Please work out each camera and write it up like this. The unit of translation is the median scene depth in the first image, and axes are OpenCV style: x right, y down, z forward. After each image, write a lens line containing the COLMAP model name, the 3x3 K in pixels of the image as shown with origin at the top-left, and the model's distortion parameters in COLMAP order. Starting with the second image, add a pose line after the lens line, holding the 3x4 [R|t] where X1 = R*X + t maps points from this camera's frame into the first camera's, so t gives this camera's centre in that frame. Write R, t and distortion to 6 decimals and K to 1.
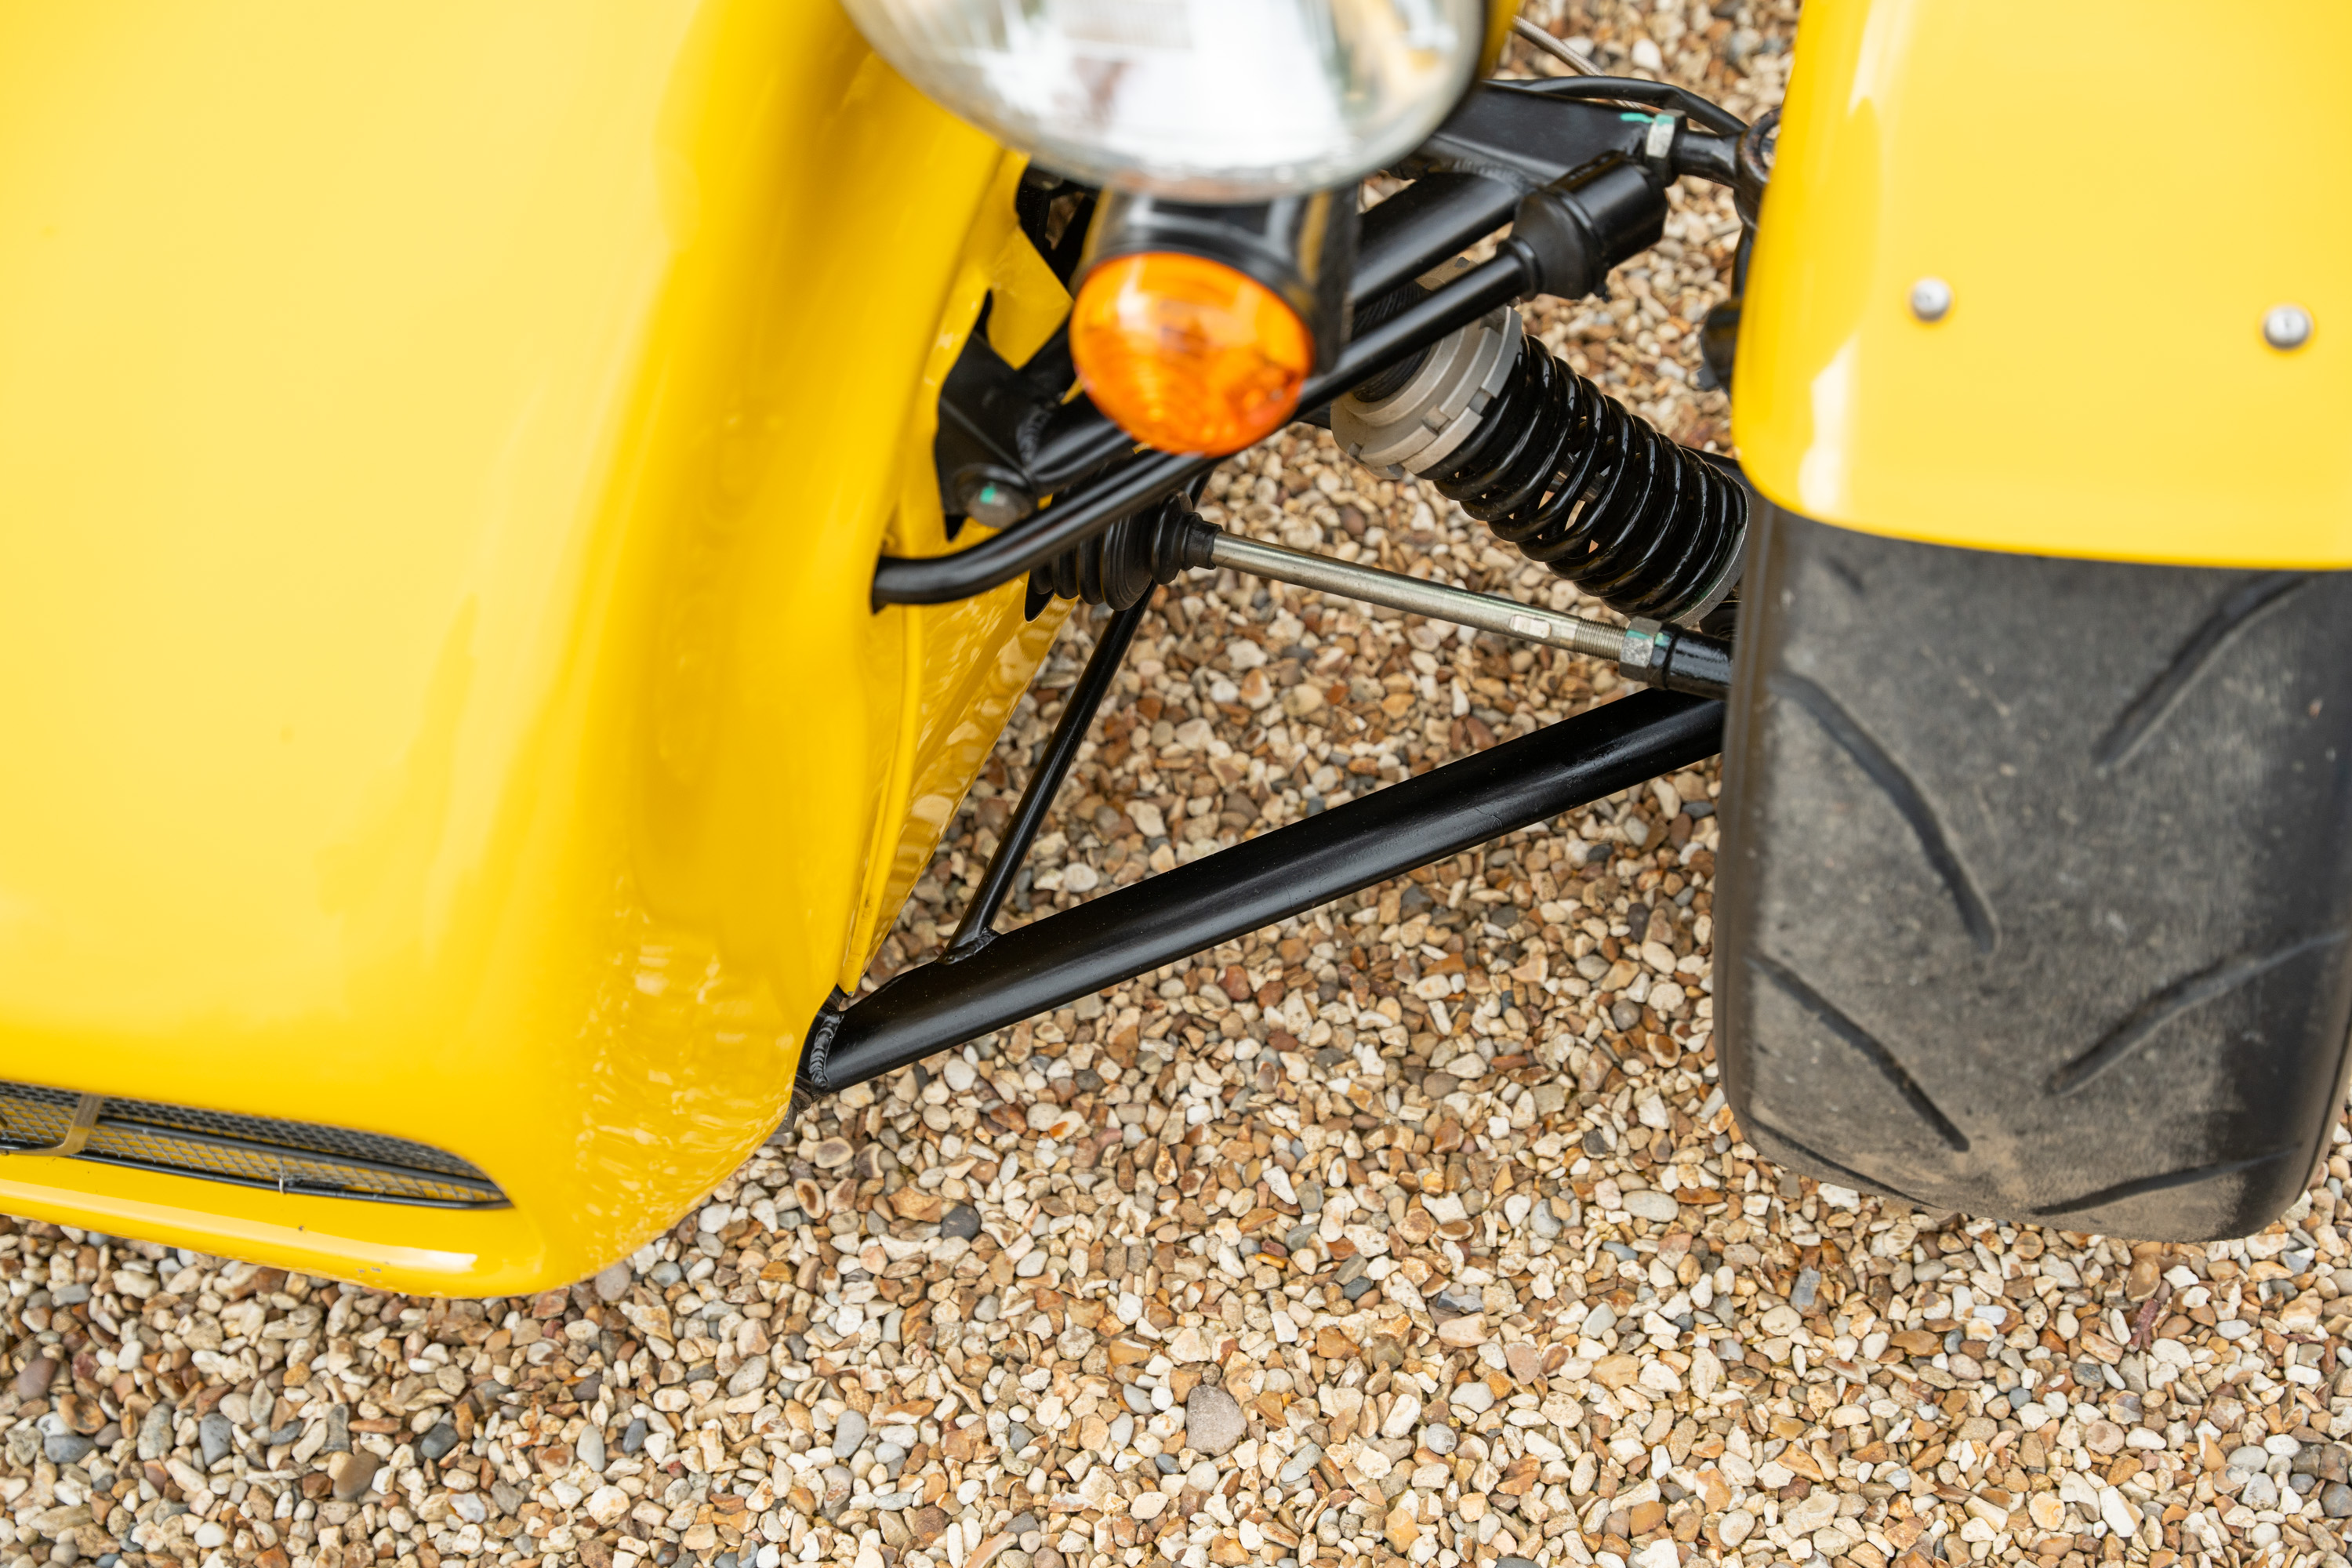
lens RADIAL K [[3786.0, 0, 1181.8], [0, 3786.0, 789.0], [0, 0, 1]] dist [0.098966, 0.000000]
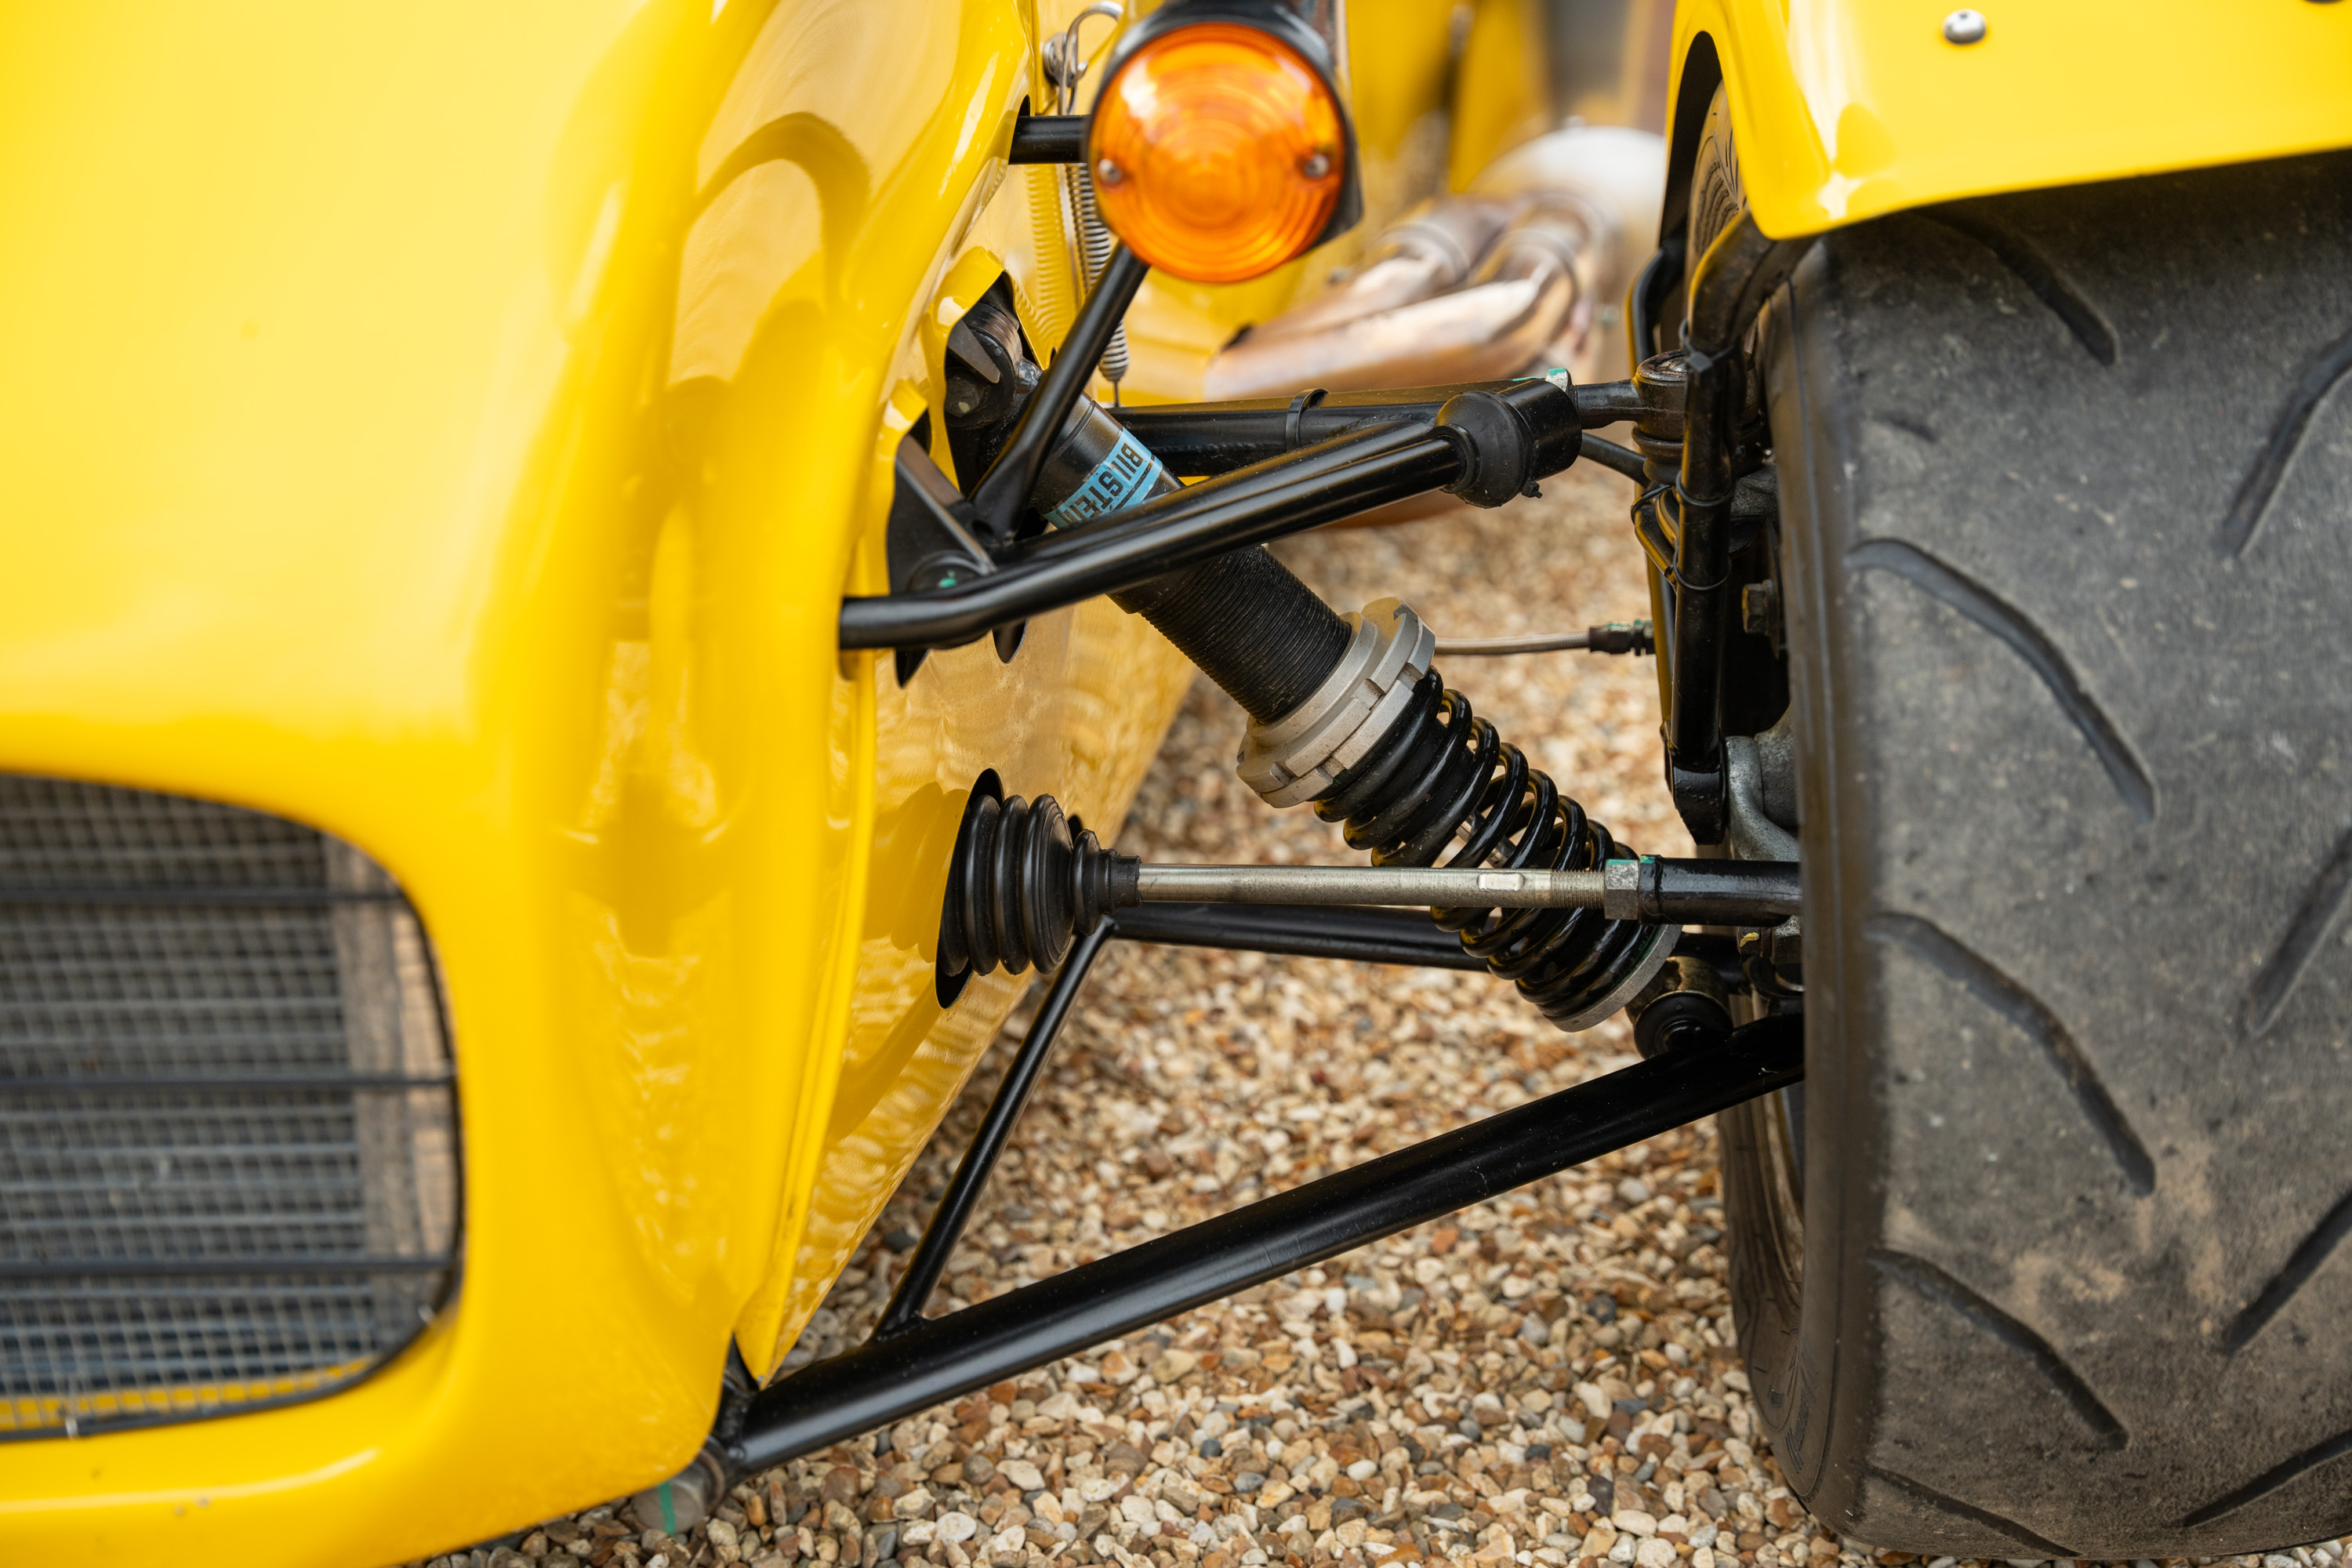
lens RADIAL K [[3402.7, 0, 1174.2], [0, 3402.7, 783.5], [0, 0, 1]] dist [0.060768, 0.000000]
pose [[0.982547, -0.030150, 0.183556, -0.149693], [0.132462, 0.806201, -0.576623, 0.442303], [-0.130598, 0.590873, 0.796124, 0.370035]]
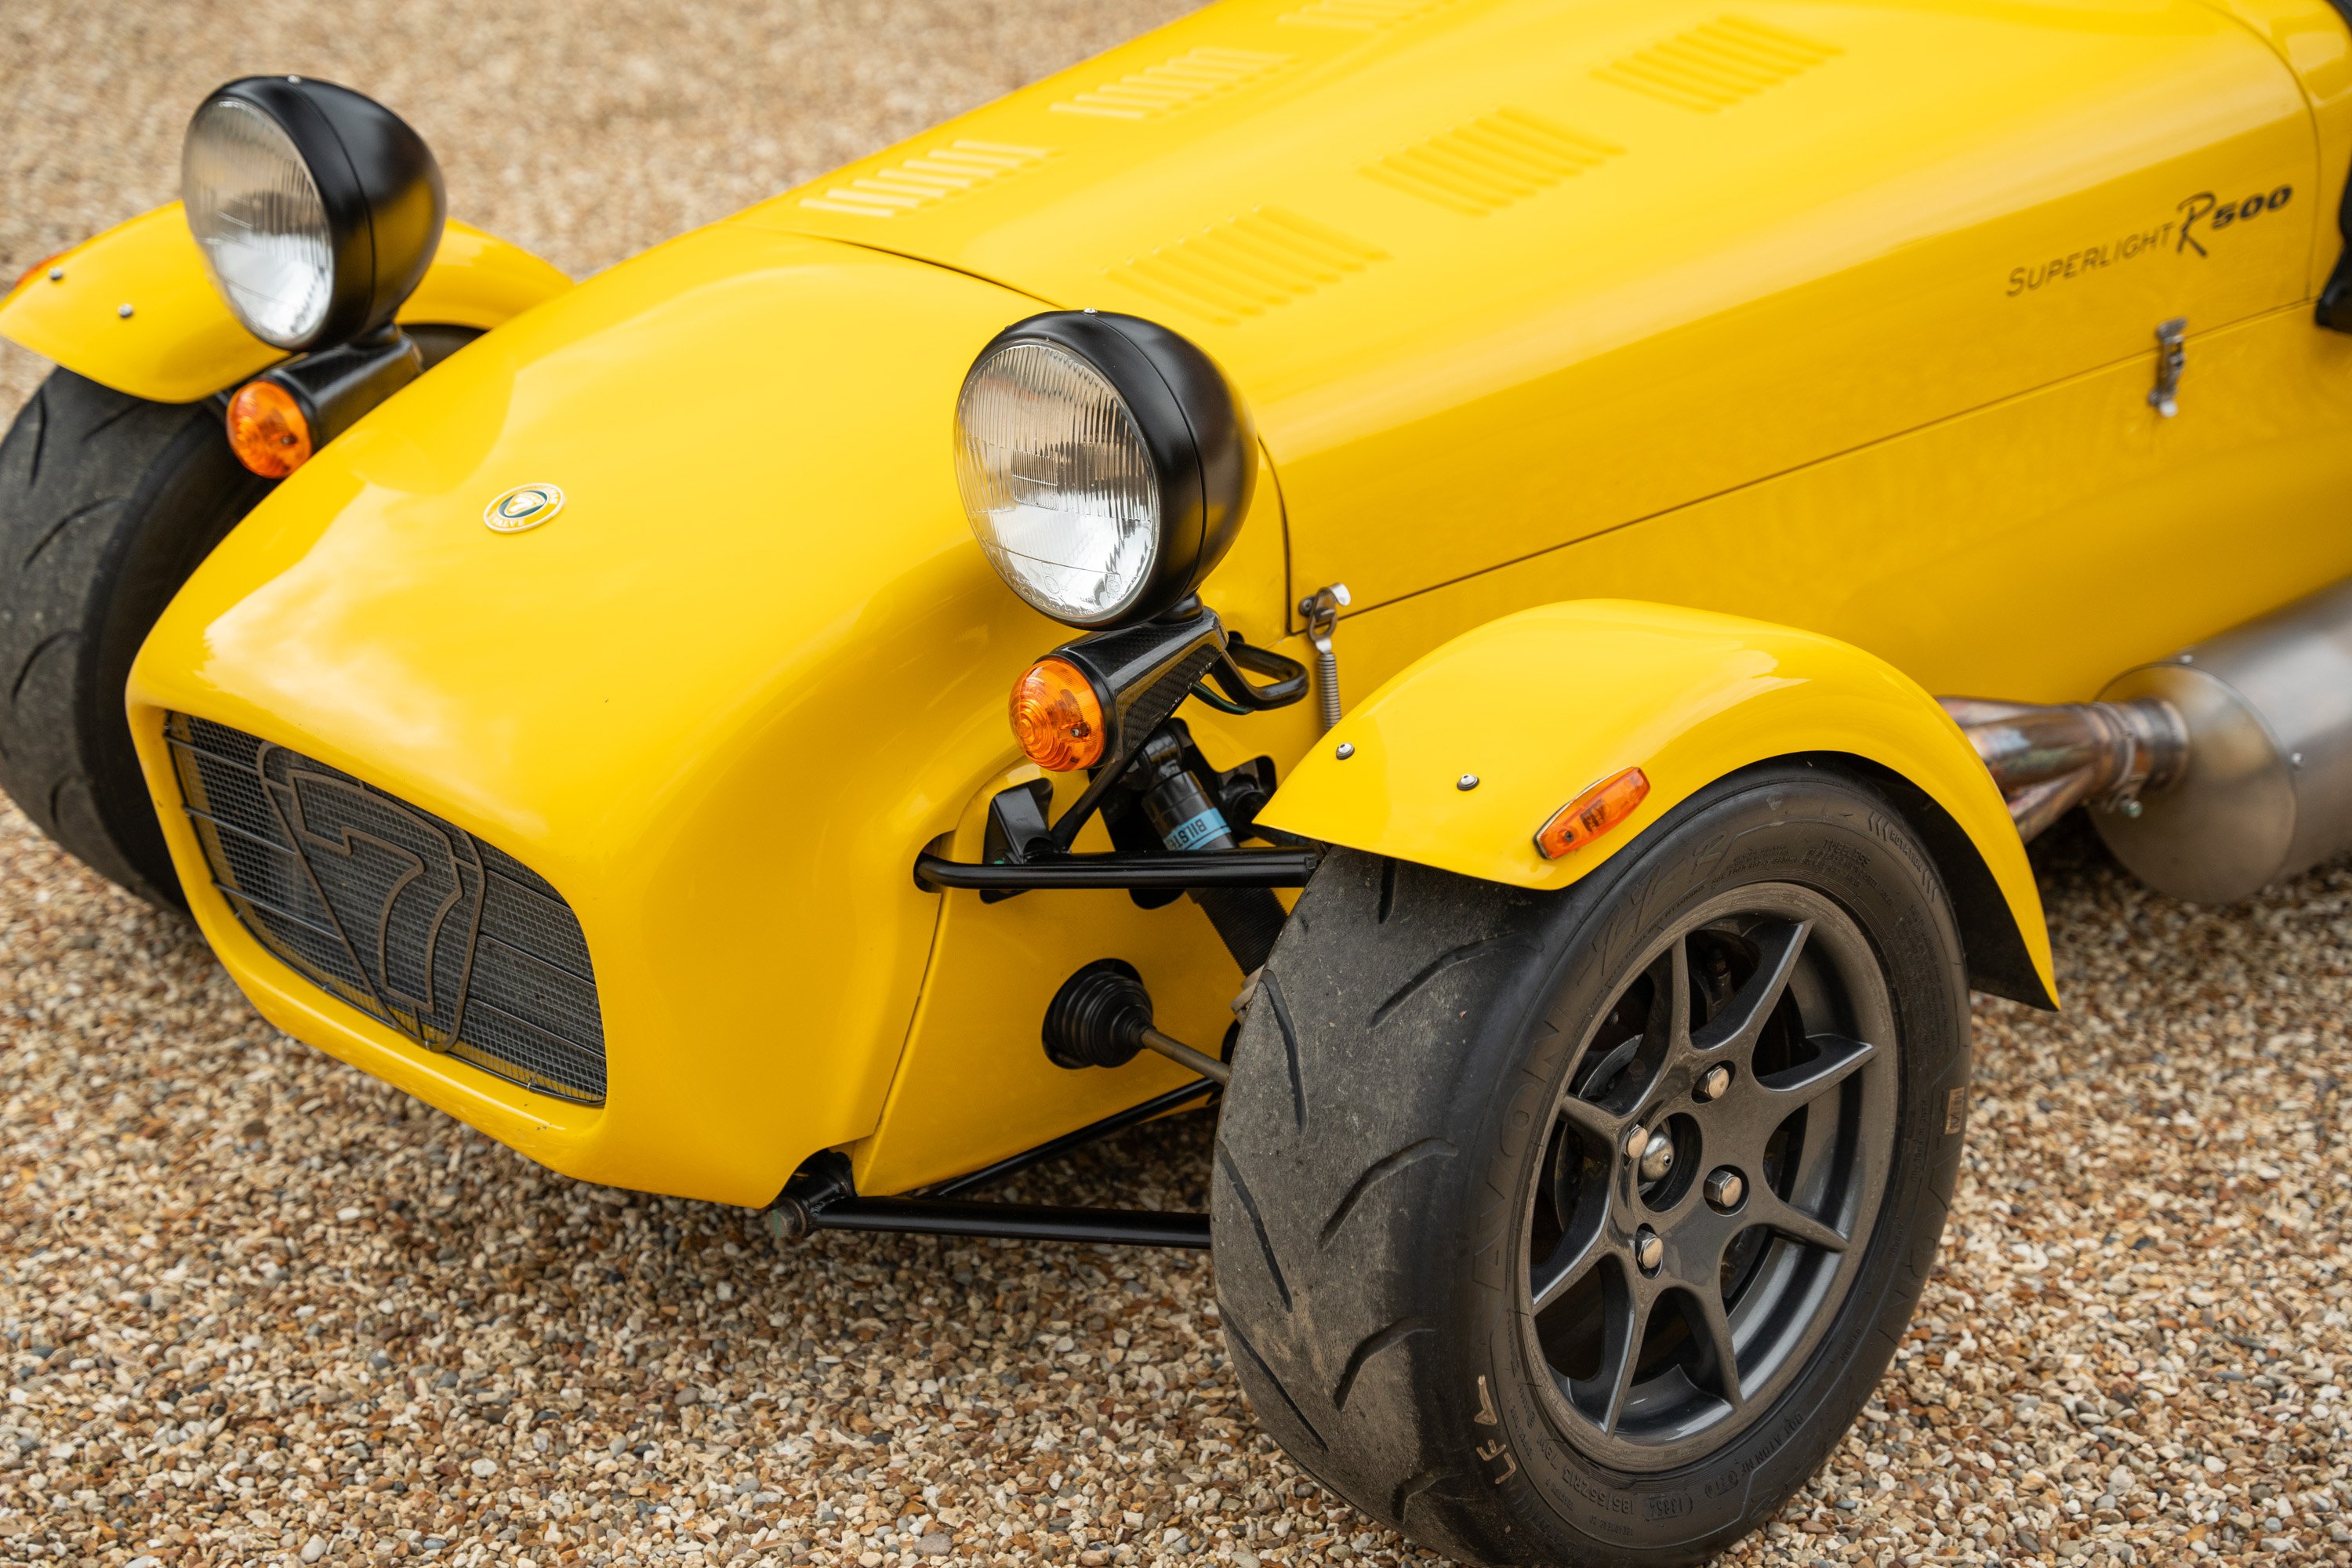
lens RADIAL K [[4533.7, 0, 1173.6], [0, 4533.7, 781.0], [0, 0, 1]] dist [0.041465, 0.000000]
pose [[0.858714, 0.259405, -0.441949, 1.044154], [-0.464477, 0.758331, -0.457378, 0.912834], [0.216497, 0.598032, 0.771677, -0.797877]]
